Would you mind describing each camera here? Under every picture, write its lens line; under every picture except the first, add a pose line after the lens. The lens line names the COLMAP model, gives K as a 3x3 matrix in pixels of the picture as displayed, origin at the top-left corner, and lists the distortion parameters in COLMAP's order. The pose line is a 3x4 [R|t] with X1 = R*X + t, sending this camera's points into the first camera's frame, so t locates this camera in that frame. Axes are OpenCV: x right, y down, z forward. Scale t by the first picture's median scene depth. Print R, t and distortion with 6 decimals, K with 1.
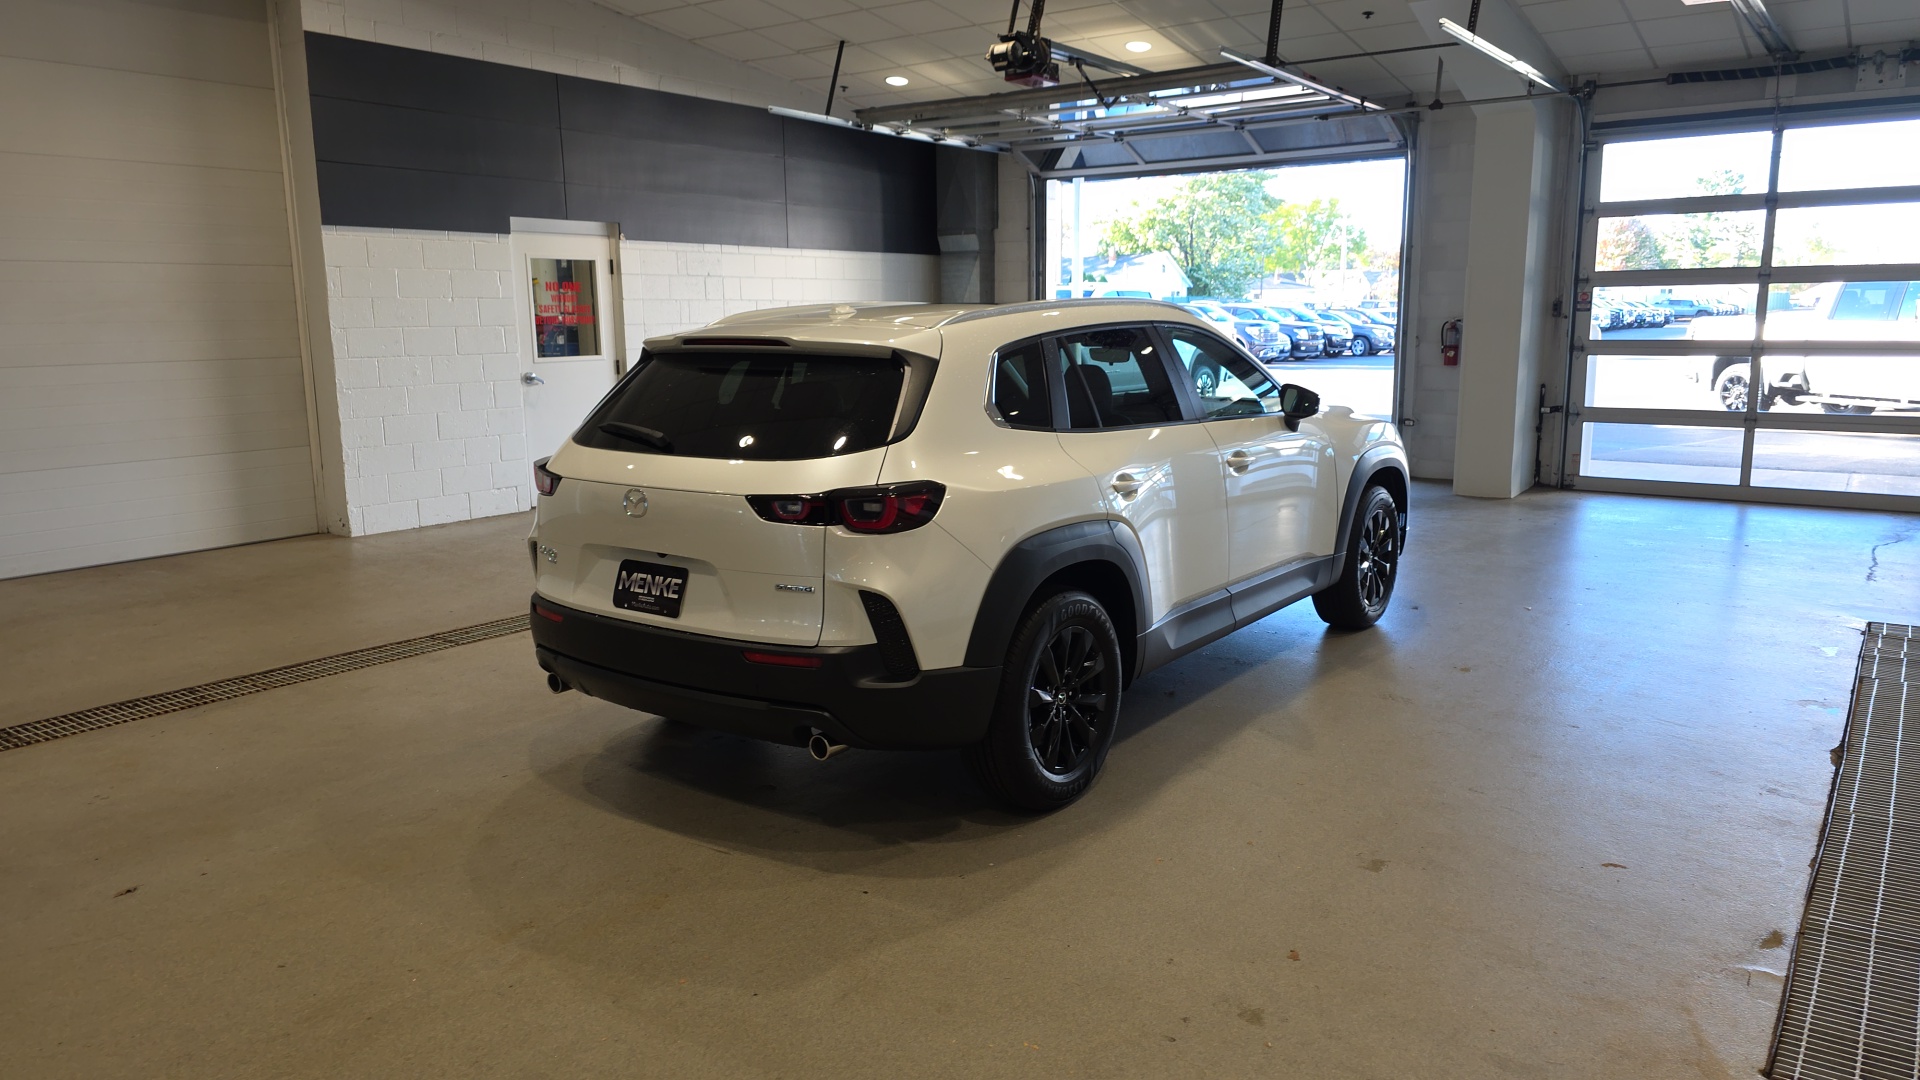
lens RADIAL K [[1286.7, 0, 971.1], [0, 1286.7, 532.2], [0, 0, 1]] dist [0.061926, -0.059083]
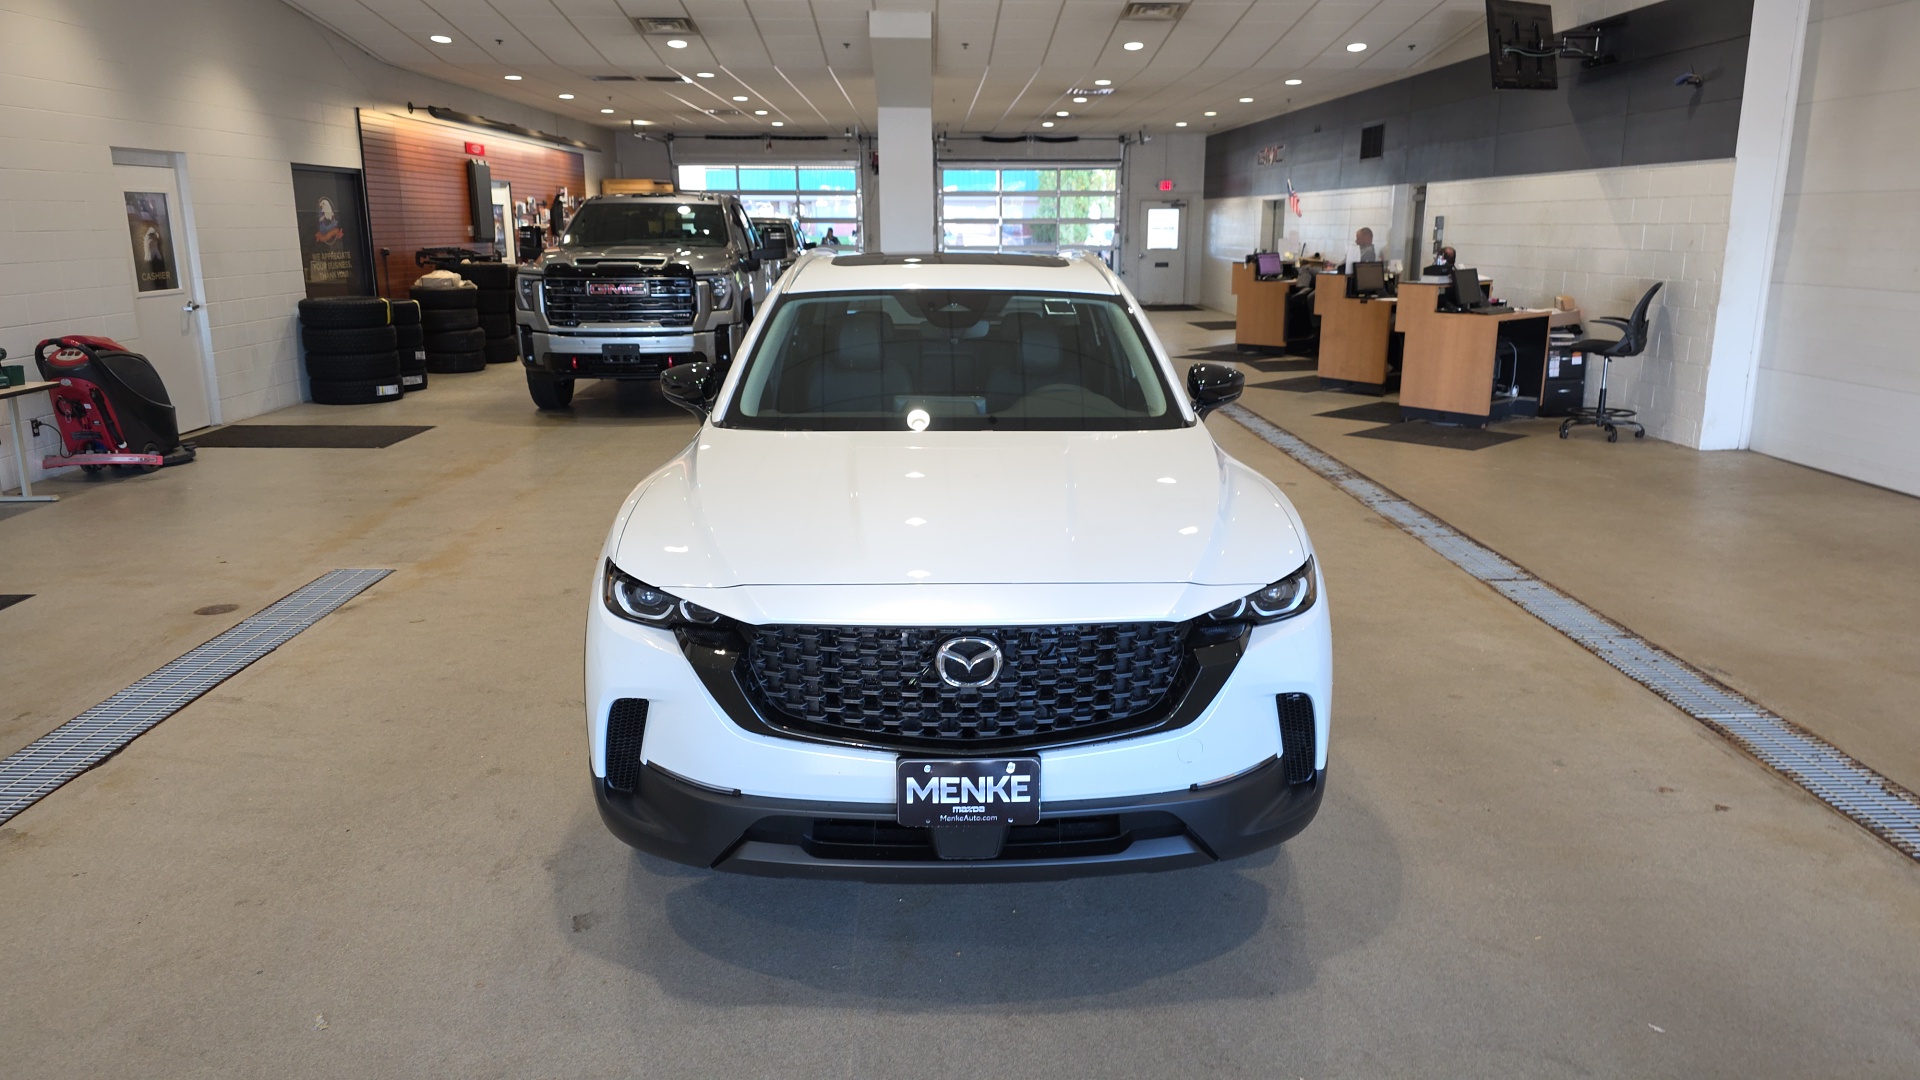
lens RADIAL K [[1286.7, 0, 978.9], [0, 1286.7, 523.1], [0, 0, 1]] dist [0.061926, -0.059083]
pose [[-0.784698, 0.148267, -0.601885, 0.344245], [-0.098055, 0.929059, 0.356700, -0.183386], [0.612073, 0.338919, -0.714493, 0.965065]]
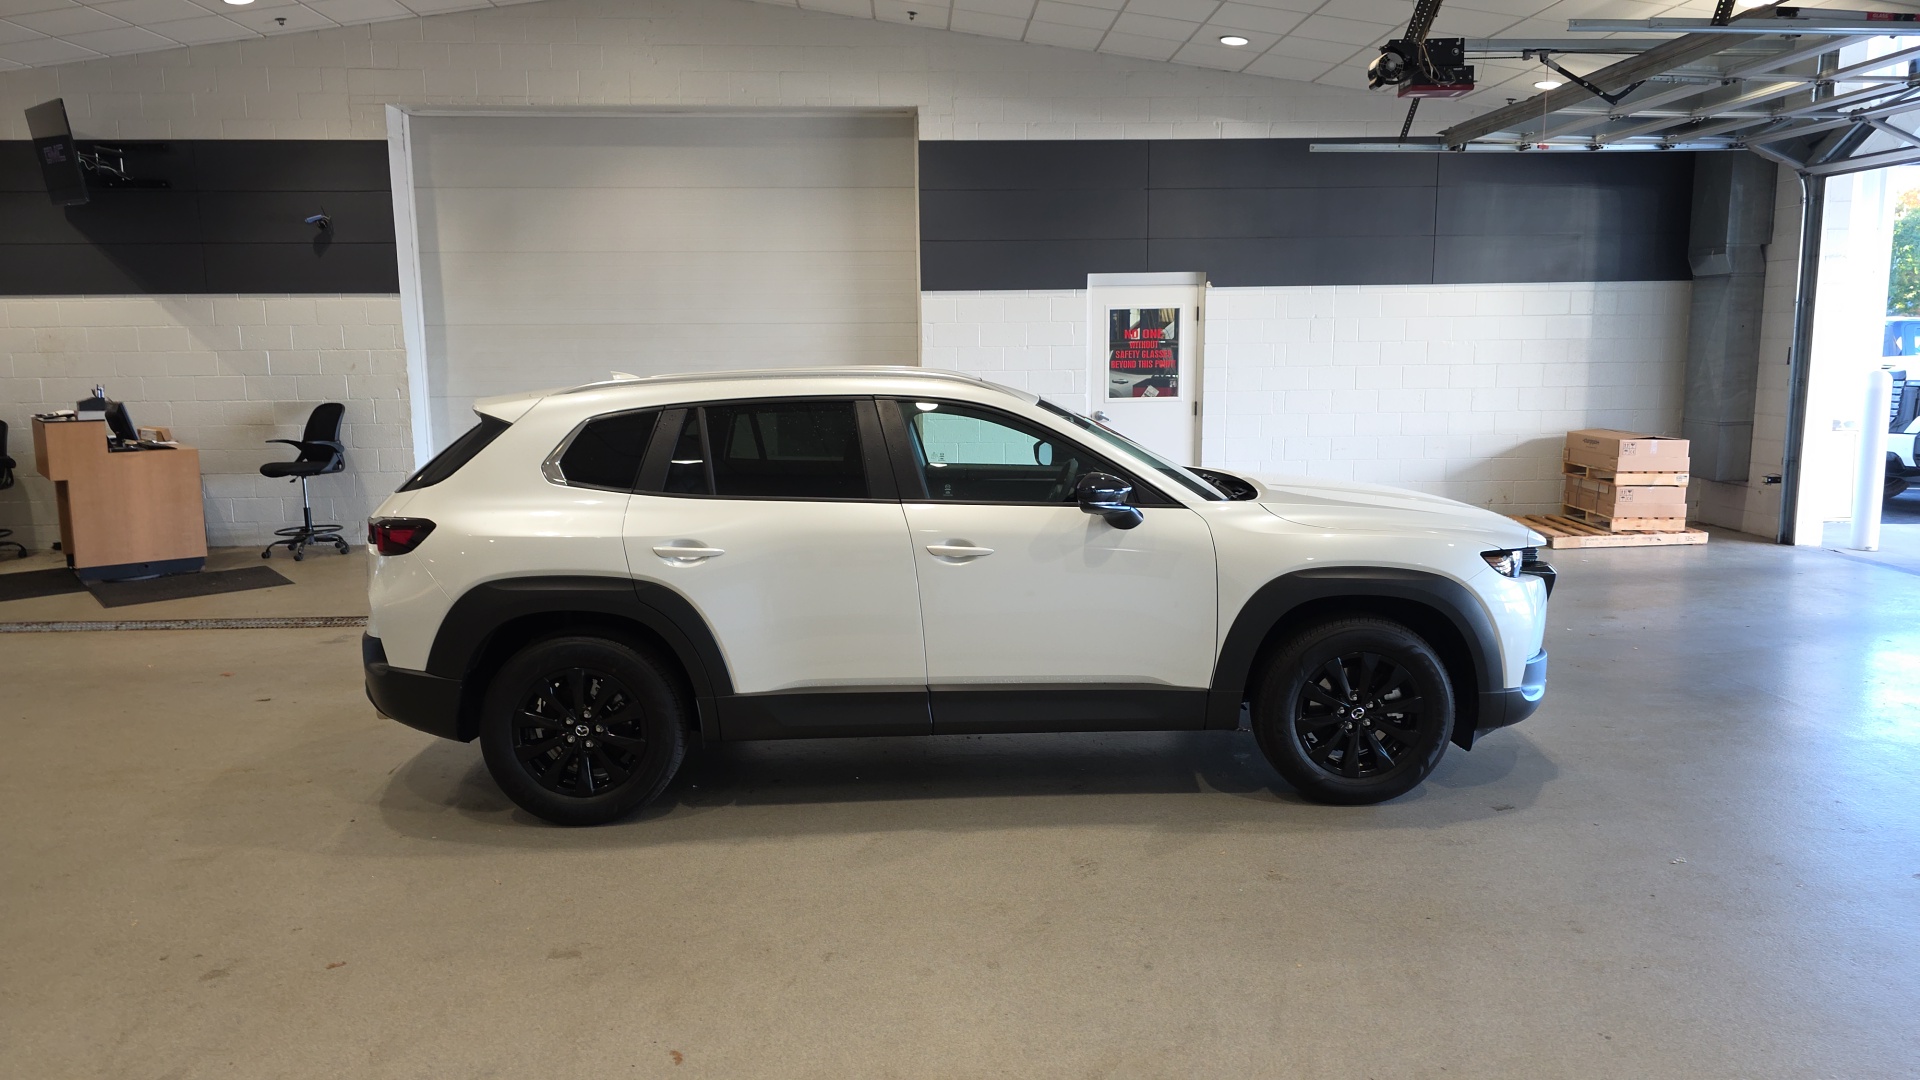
lens RADIAL K [[1286.7, 0, 974.0], [0, 1286.7, 529.1], [0, 0, 1]] dist [0.061926, -0.059083]
pose [[0.621281, 0.114806, -0.775132, 0.482135], [-0.128590, 0.990736, 0.043672, -0.058303], [0.772965, 0.072542, 0.630288, 0.229371]]
